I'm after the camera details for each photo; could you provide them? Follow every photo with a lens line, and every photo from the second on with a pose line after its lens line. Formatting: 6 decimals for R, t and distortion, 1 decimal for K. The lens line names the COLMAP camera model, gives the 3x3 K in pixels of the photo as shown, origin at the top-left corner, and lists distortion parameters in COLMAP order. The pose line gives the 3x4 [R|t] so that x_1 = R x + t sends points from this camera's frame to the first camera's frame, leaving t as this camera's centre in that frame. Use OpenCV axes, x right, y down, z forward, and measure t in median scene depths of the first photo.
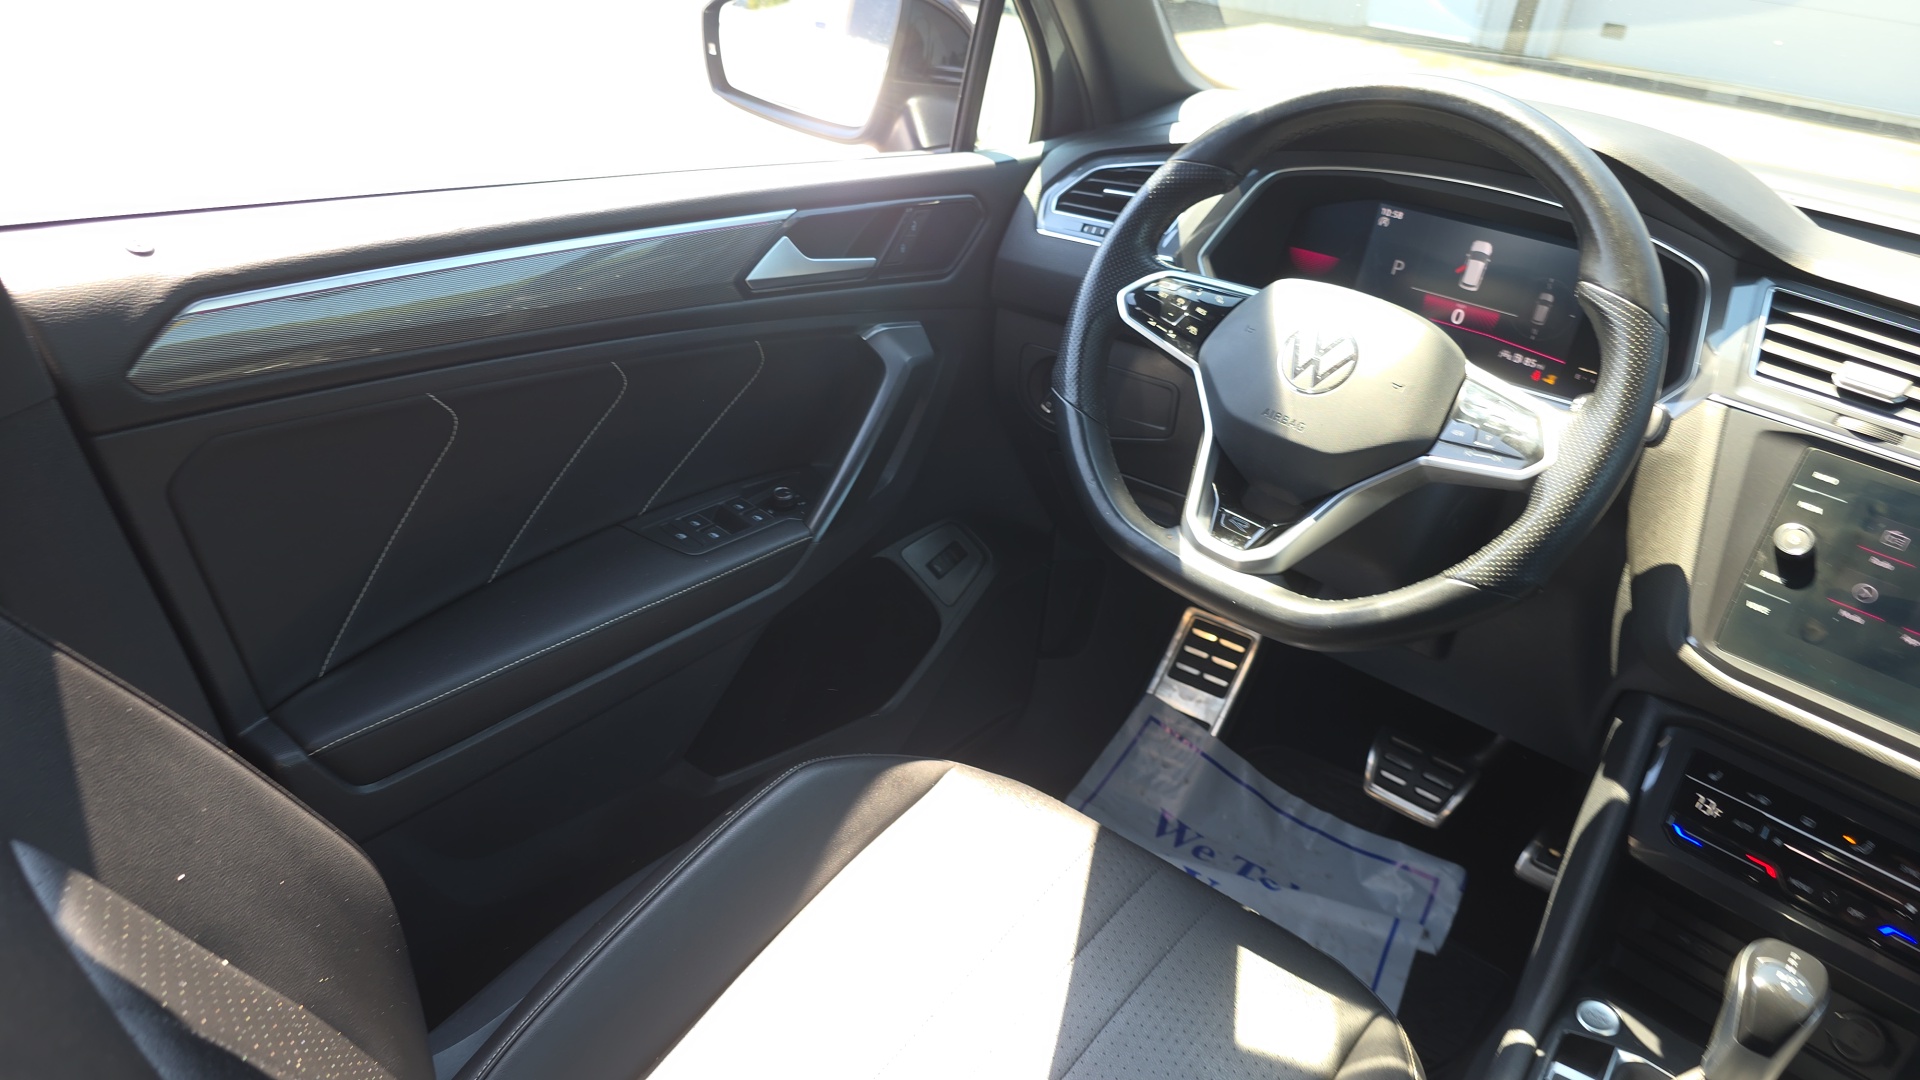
lens RADIAL K [[1313.5, 0, 919.8], [0, 1313.5, 546.4], [0, 0, 1]] dist [0.049780, -0.056725]
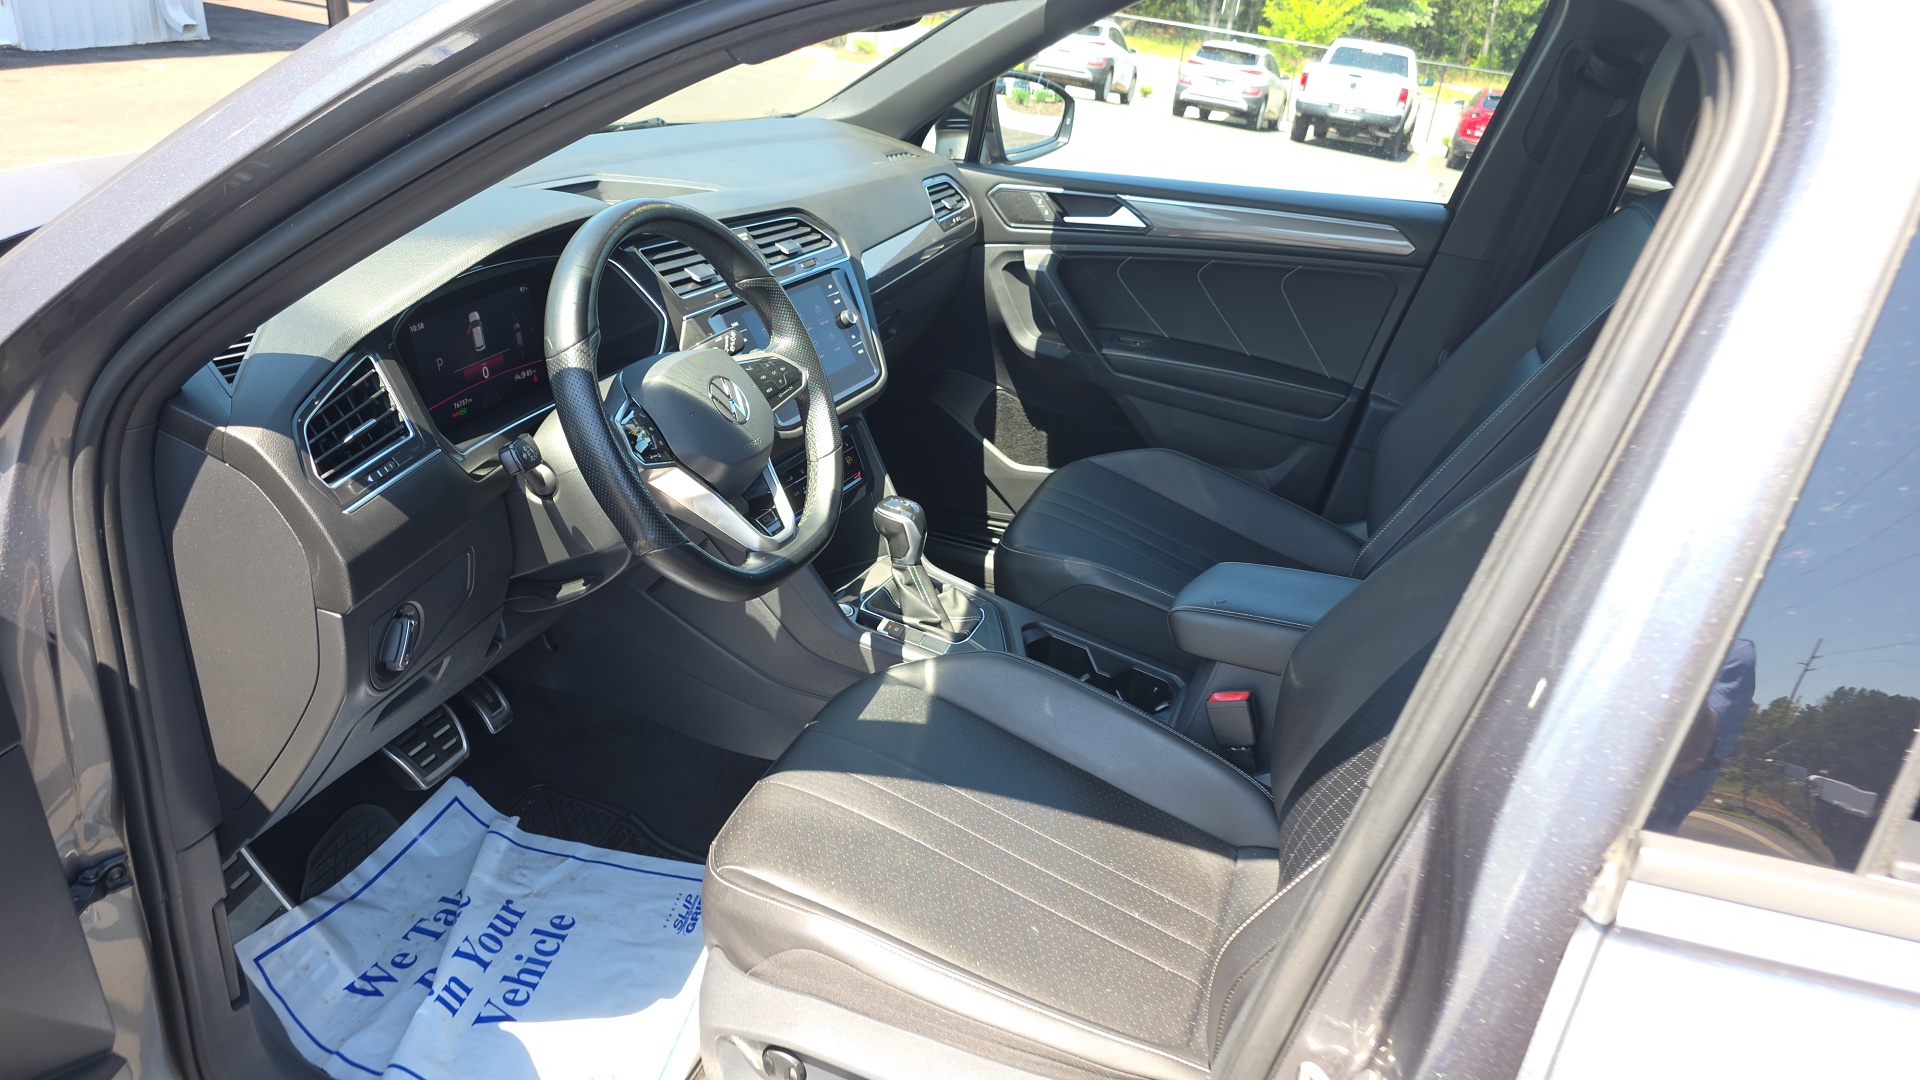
lens RADIAL K [[1294.4, 0, 958.5], [0, 1294.4, 566.5], [0, 0, 1]] dist [0.051046, -0.071388]
pose [[-0.335418, -0.532896, 0.776863, -0.882524], [0.352942, 0.693492, 0.628093, -0.738539], [-0.873457, 0.484862, -0.044528, 0.849735]]
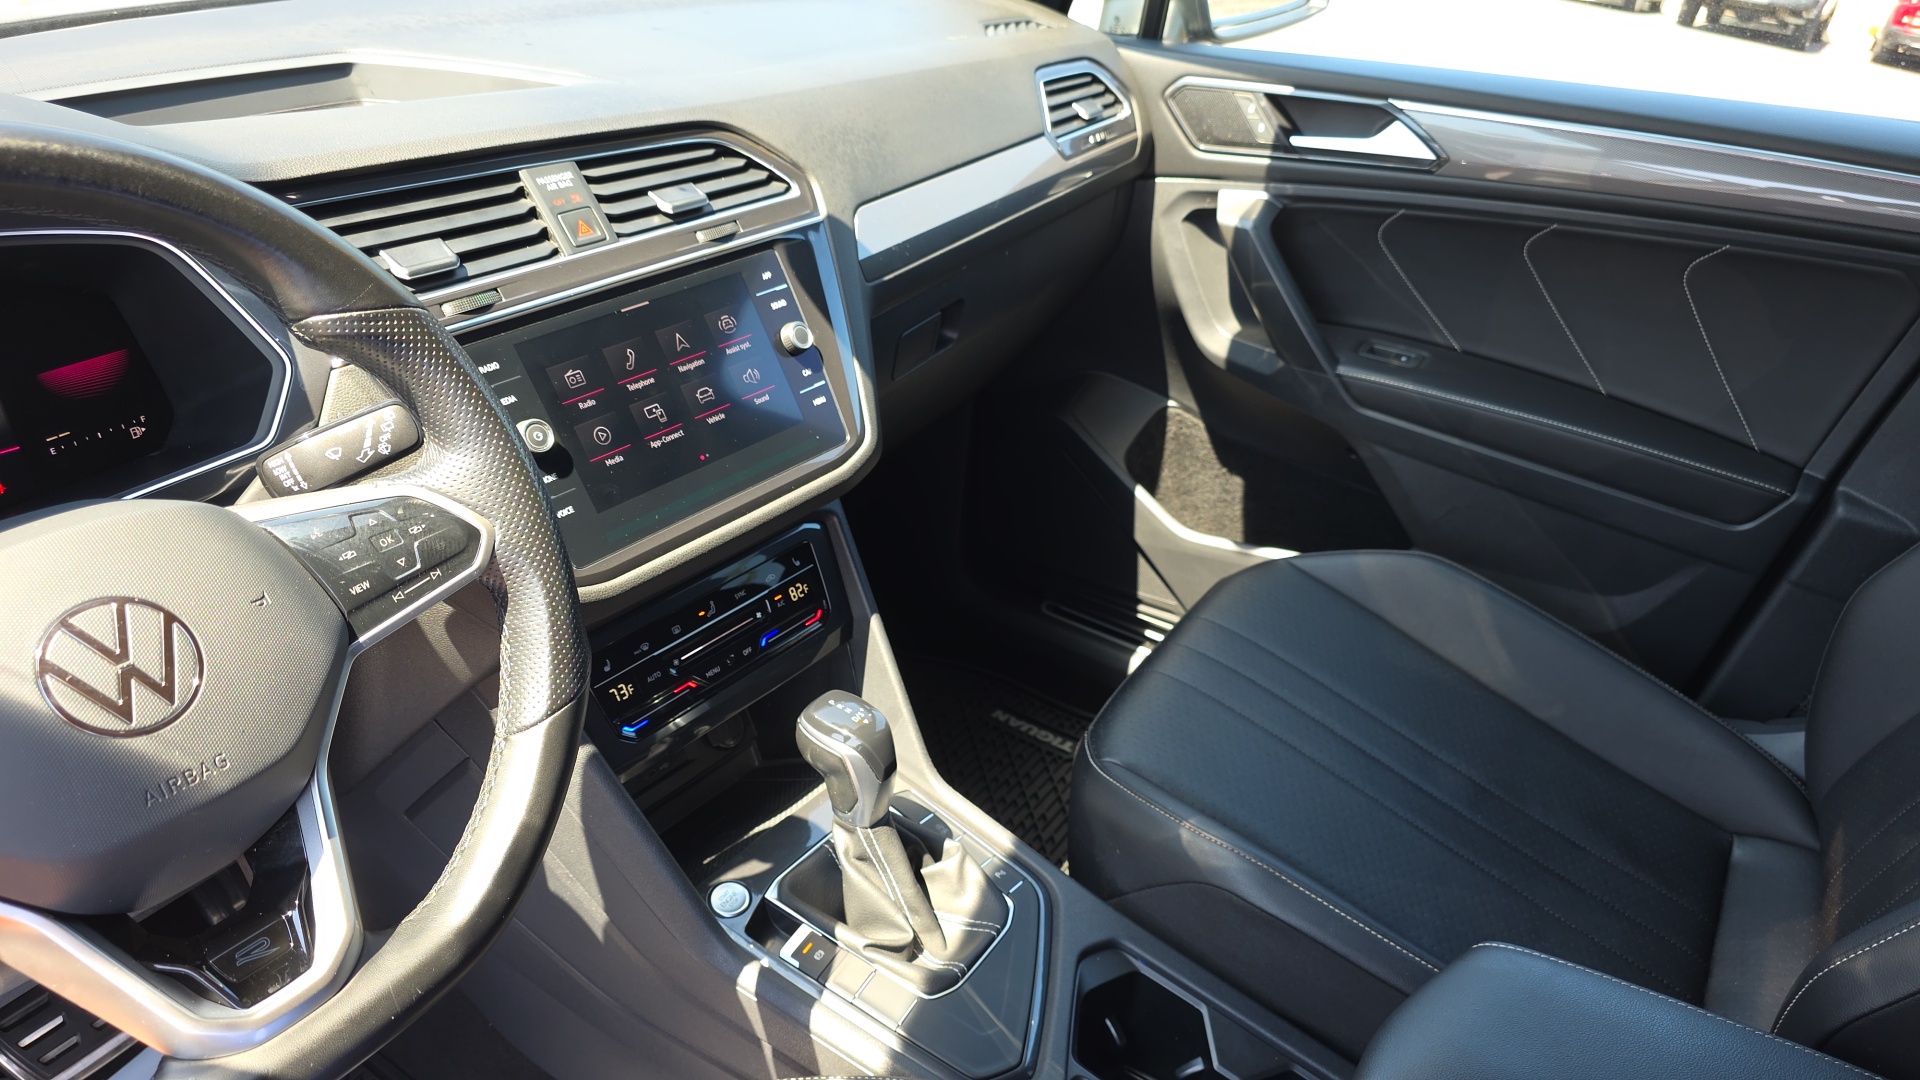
lens RADIAL K [[1294.4, 0, 958.5], [0, 1294.4, 566.5], [0, 0, 1]] dist [0.051046, -0.071388]
pose [[-0.119611, -0.614277, 0.779972, -0.114308], [0.424046, 0.678741, 0.599580, -0.310612], [-0.897707, 0.402460, 0.179297, 0.531541]]
